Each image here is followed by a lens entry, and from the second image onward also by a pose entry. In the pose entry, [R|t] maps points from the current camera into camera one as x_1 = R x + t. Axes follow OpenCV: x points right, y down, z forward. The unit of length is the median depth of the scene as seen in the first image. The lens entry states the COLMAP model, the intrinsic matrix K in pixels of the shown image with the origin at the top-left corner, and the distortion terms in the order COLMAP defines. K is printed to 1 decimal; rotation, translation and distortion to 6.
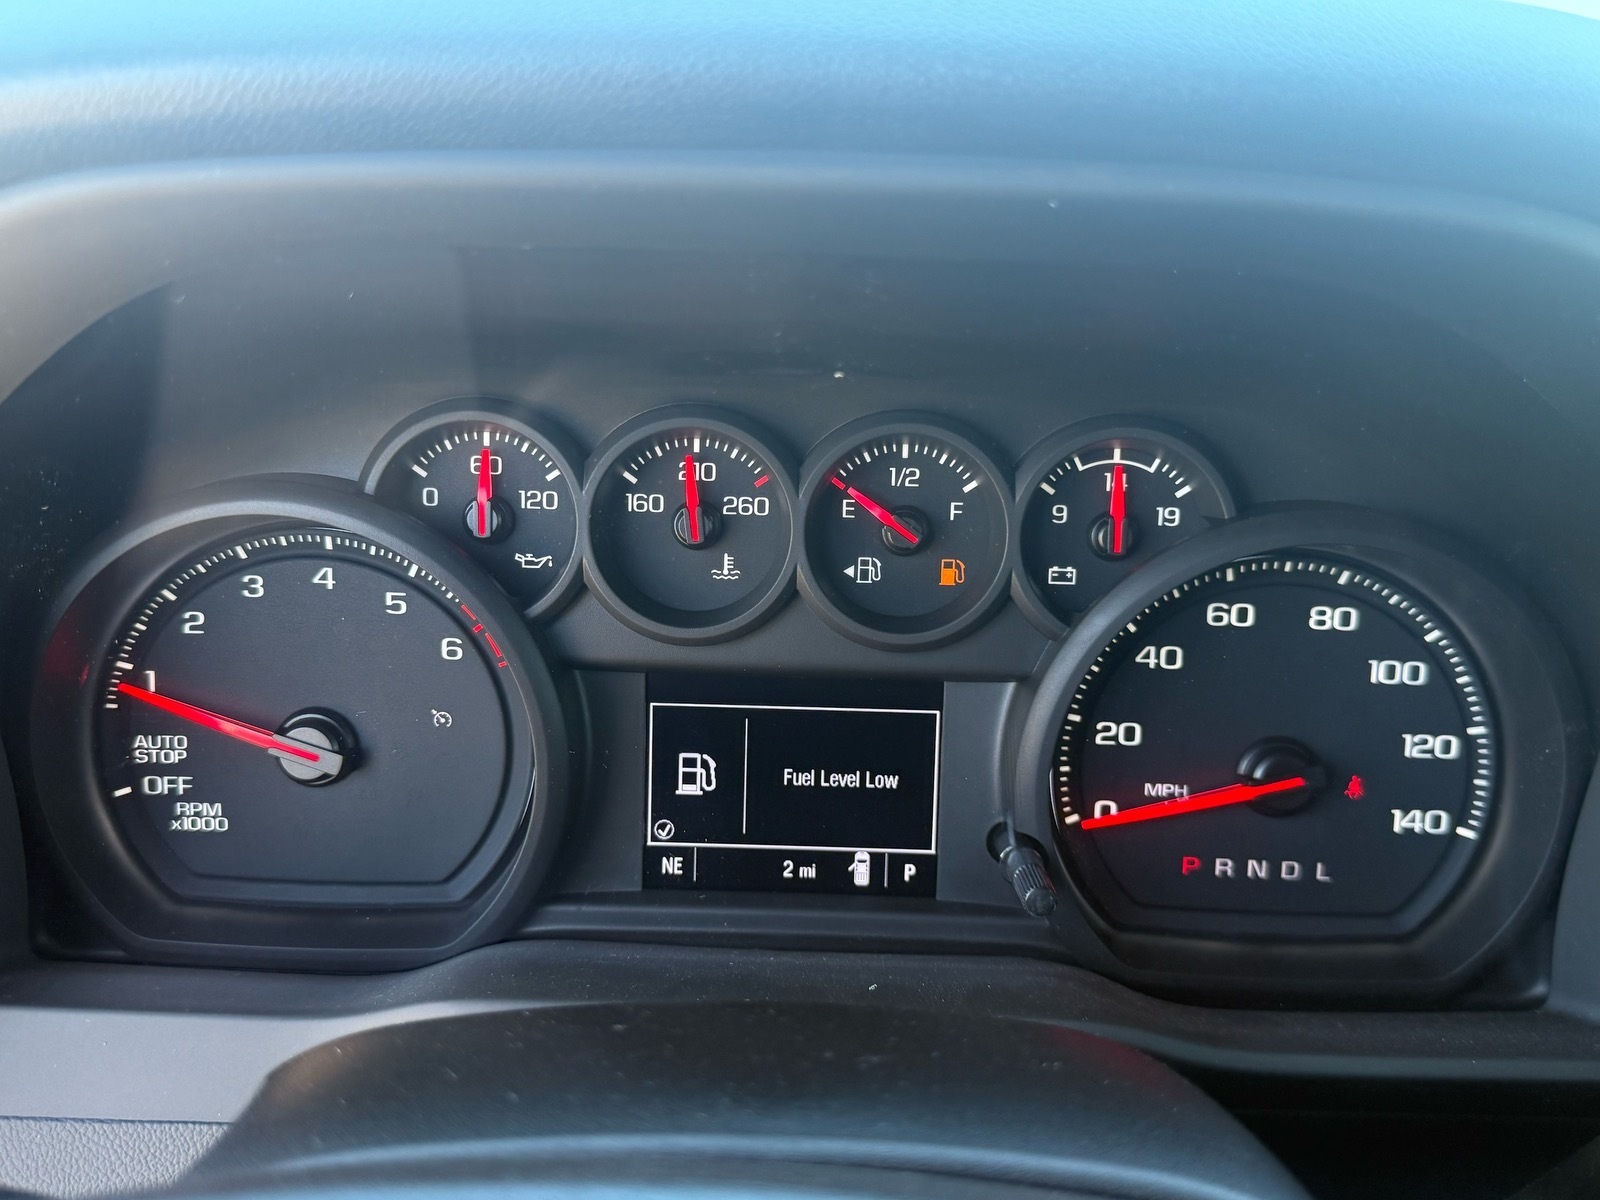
lens RADIAL K [[1426.7, 0, 800.0], [0, 1426.7, 600.0], [0, 0, 1]] dist [0.192203, -0.556869]
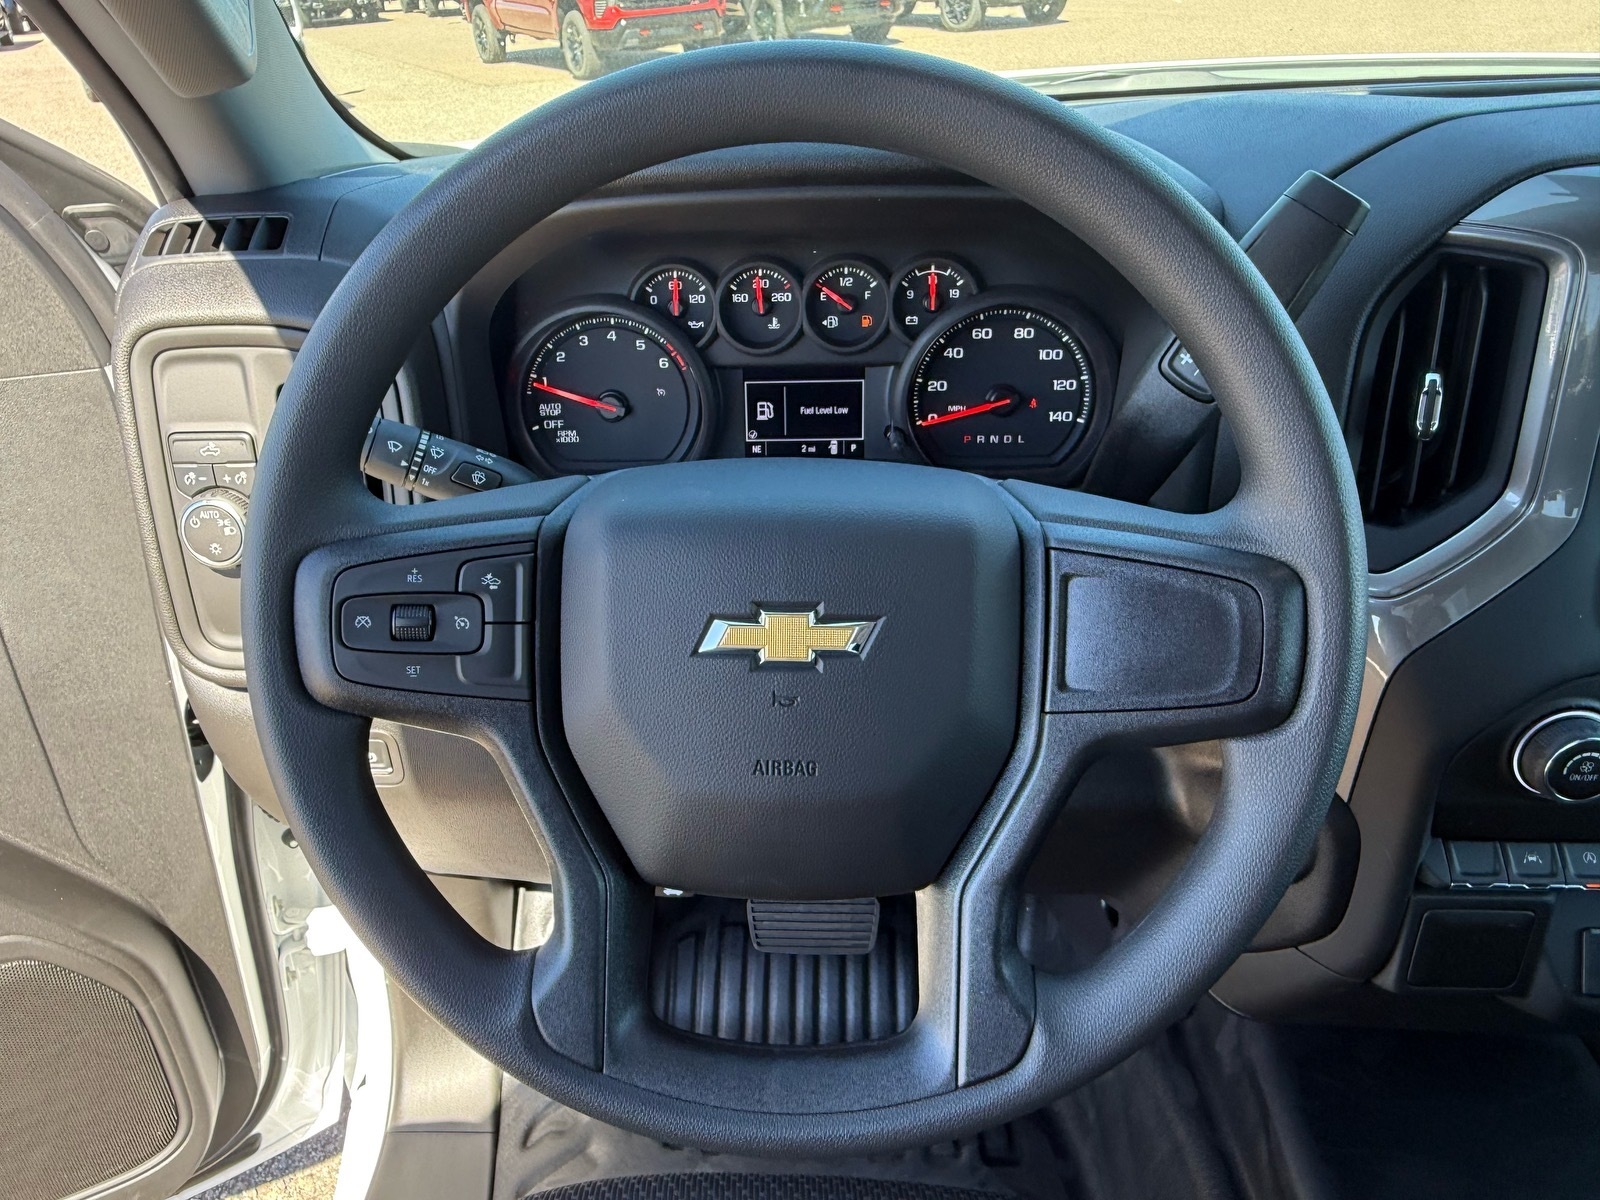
lens RADIAL K [[1113.4, 0, 755.0], [0, 1113.4, 602.6], [0, 0, 1]] dist [0.003159, -0.001144]
pose [[0.997976, -0.035024, -0.053069, -0.000139], [0.046013, 0.973825, 0.222591, 0.016377], [0.043884, -0.224583, 0.973466, -0.944751]]
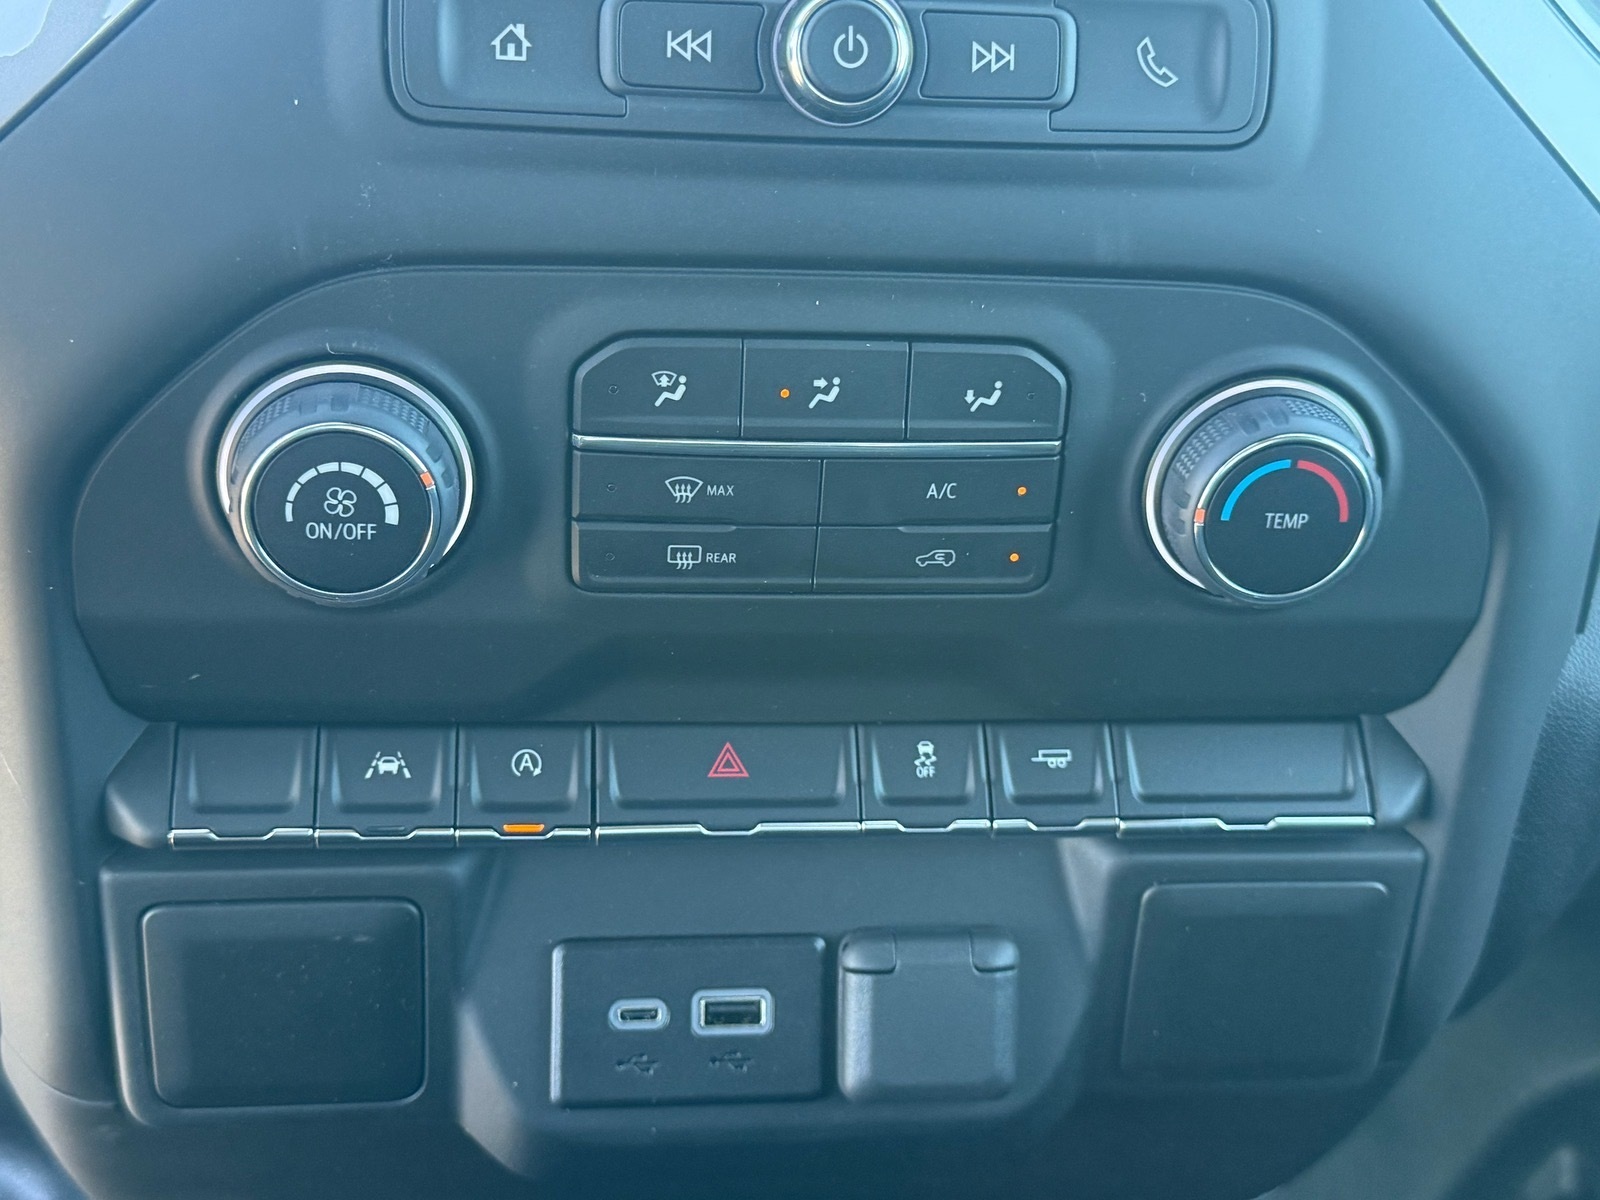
lens RADIAL K [[2144.6, 0, 800.0], [0, 2144.6, 600.0], [0, 0, 1]] dist [0.121399, 0.038070]
pose [[0.988124, -0.029795, 0.150742, 1.096068], [-0.011714, 0.963559, 0.267241, 0.365072], [-0.153212, -0.265833, 0.951766, -0.598365]]
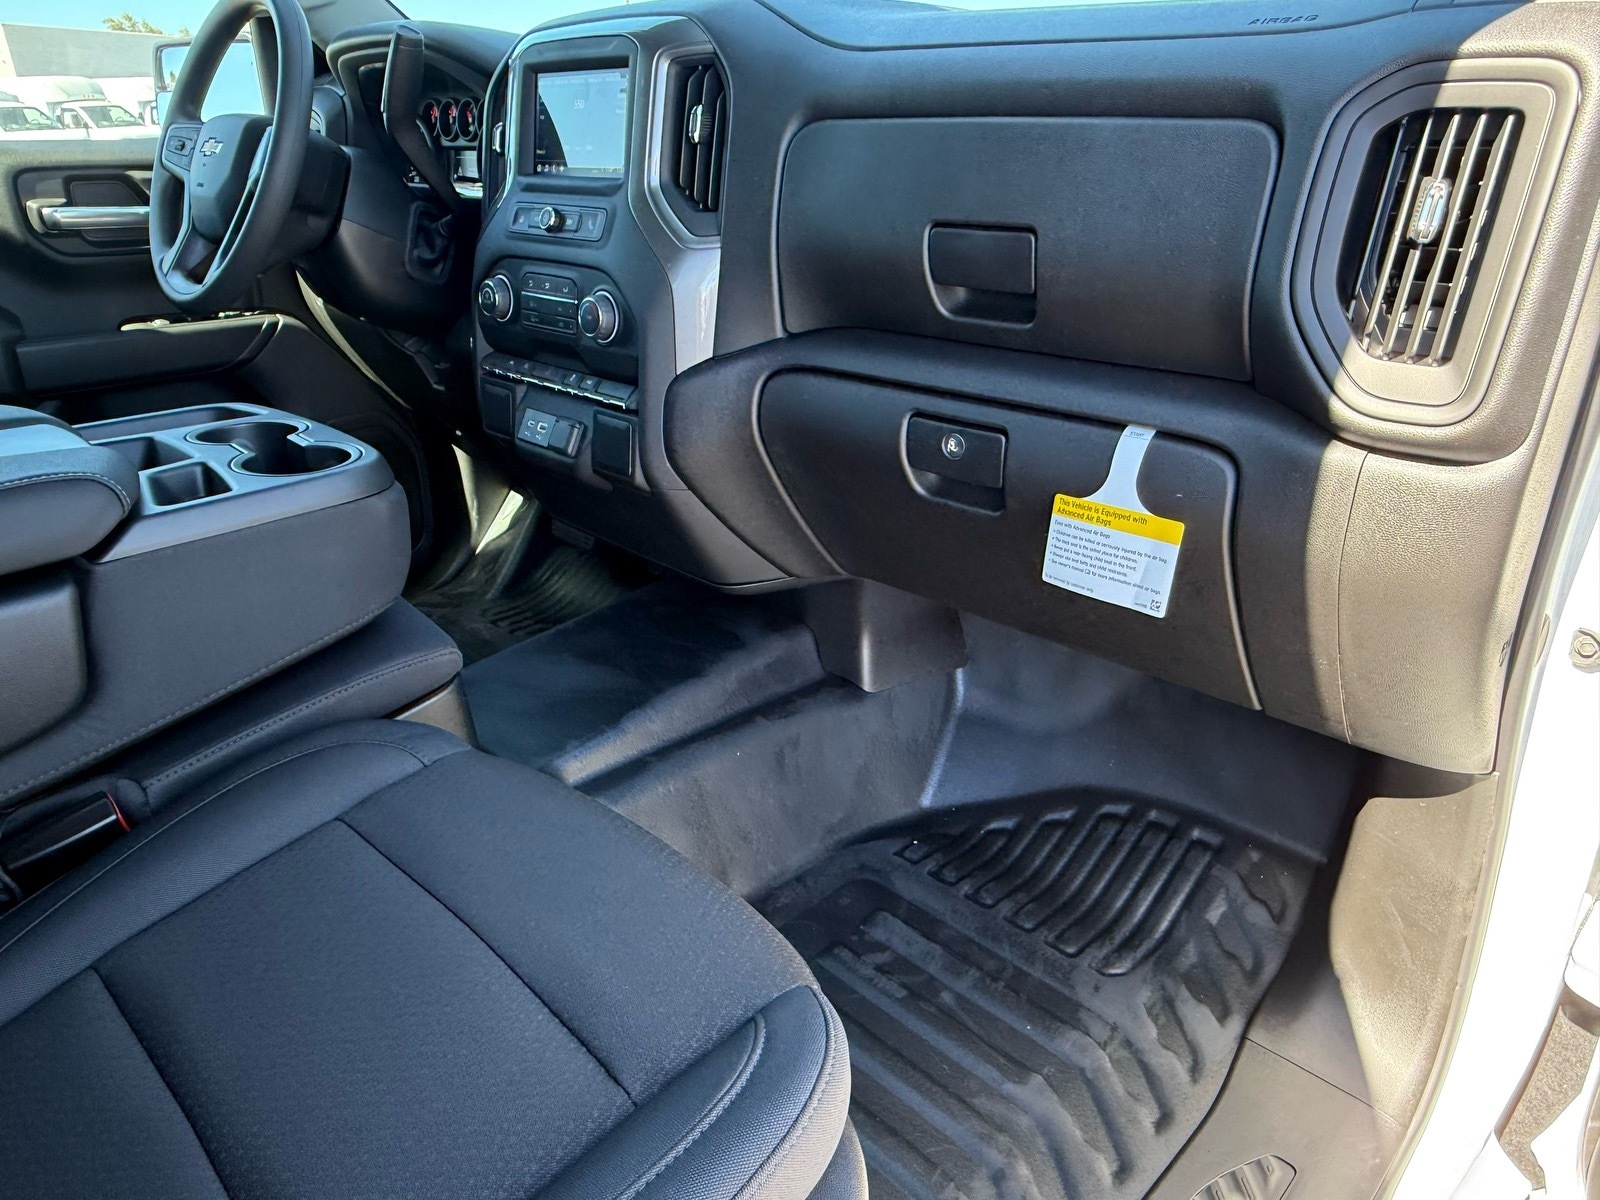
lens RADIAL K [[1059.0, 0, 766.0], [0, 1059.0, 606.3], [0, 0, 1]] dist [-0.001626, 0.002144]
pose [[0.721247, 0.266158, -0.639502, 3.932720], [-0.171529, 0.963104, 0.207384, 0.717610], [0.671104, -0.039882, 0.740290, -1.306981]]
